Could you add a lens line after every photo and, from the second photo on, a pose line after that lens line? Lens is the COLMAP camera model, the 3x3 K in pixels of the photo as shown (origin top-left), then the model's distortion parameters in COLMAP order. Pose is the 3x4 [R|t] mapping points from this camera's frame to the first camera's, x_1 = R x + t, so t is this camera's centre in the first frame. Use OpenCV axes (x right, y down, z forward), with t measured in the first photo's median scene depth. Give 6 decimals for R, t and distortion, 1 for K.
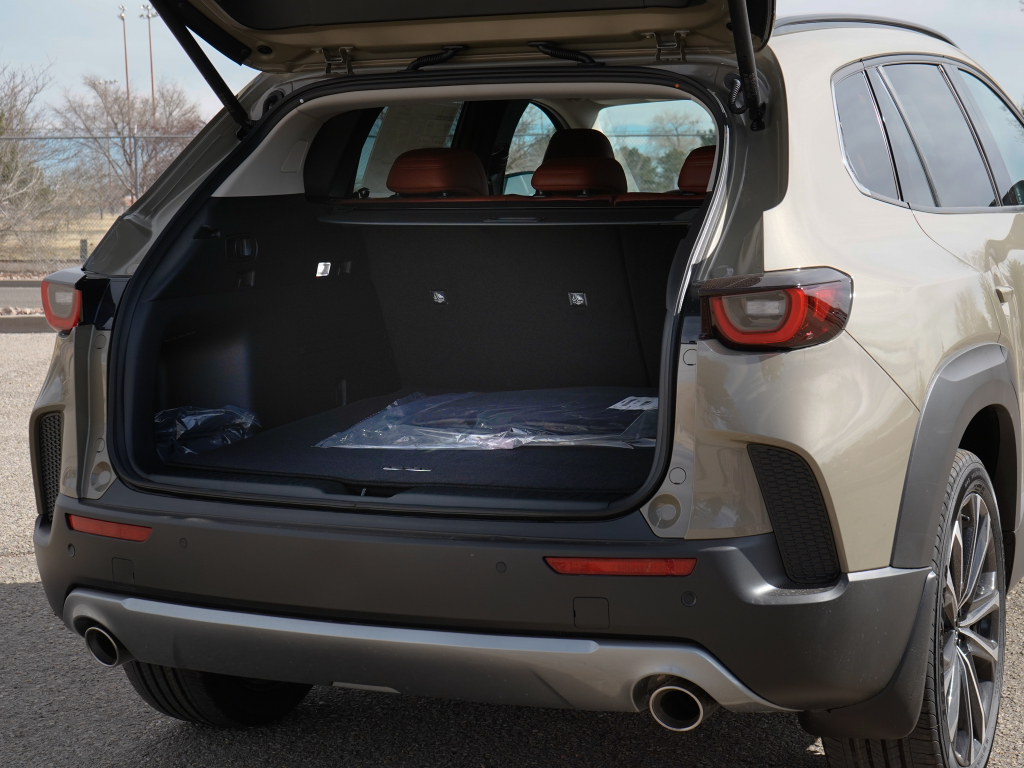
lens RADIAL K [[1897.4, 0, 509.0], [0, 1897.4, 381.3], [0, 0, 1]] dist [-0.001118, 0.000000]
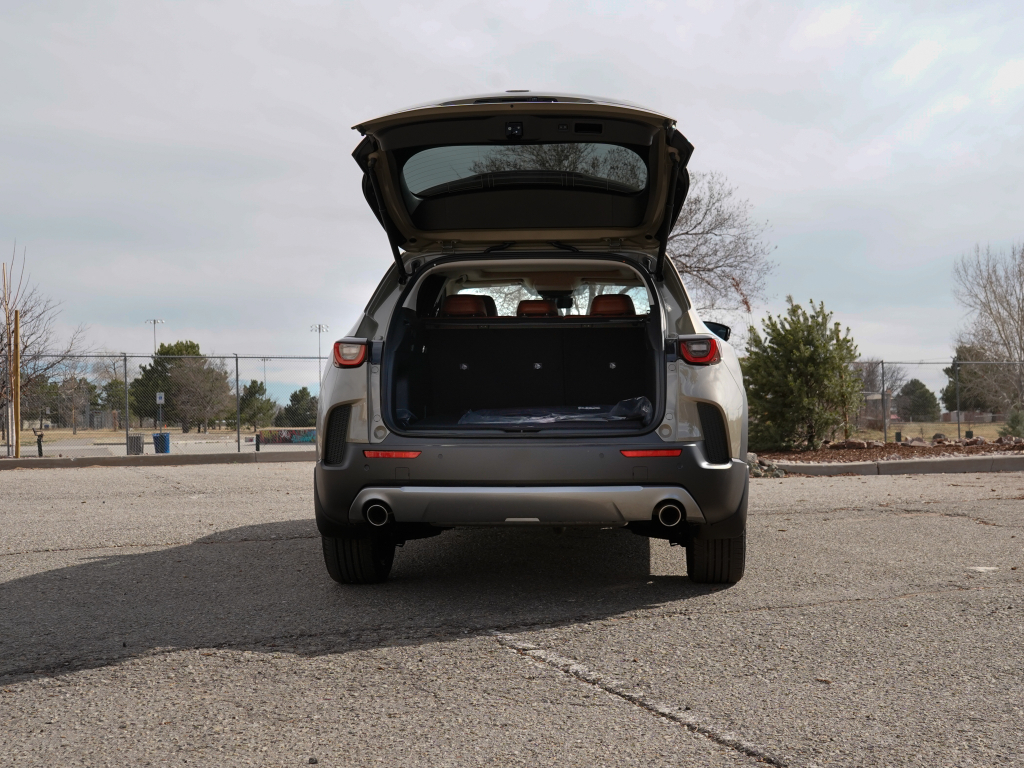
lens RADIAL K [[1346.8, 0, 520.3], [0, 1346.8, 384.3], [0, 0, 1]] dist [-0.022758, 0.000000]
pose [[0.940700, 0.011267, 0.339051, -0.562482], [0.028046, 0.993444, -0.110827, 0.163309], [-0.338077, 0.113763, 0.934217, -0.443694]]
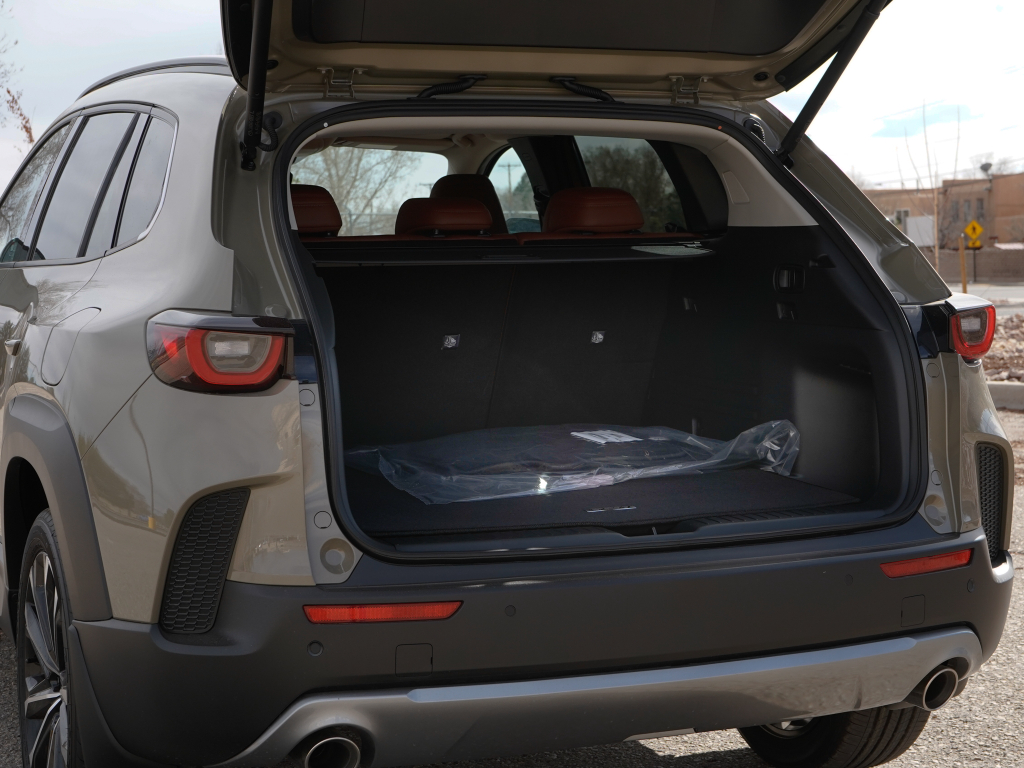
lens RADIAL K [[1897.4, 0, 510.2], [0, 1897.4, 386.1], [0, 0, 1]] dist [-0.001118, 0.000000]
pose [[0.690254, -0.048852, 0.721916, -0.747660], [0.079162, 0.996828, -0.008234, -0.011598], [-0.719223, 0.062832, 0.691932, 0.349357]]
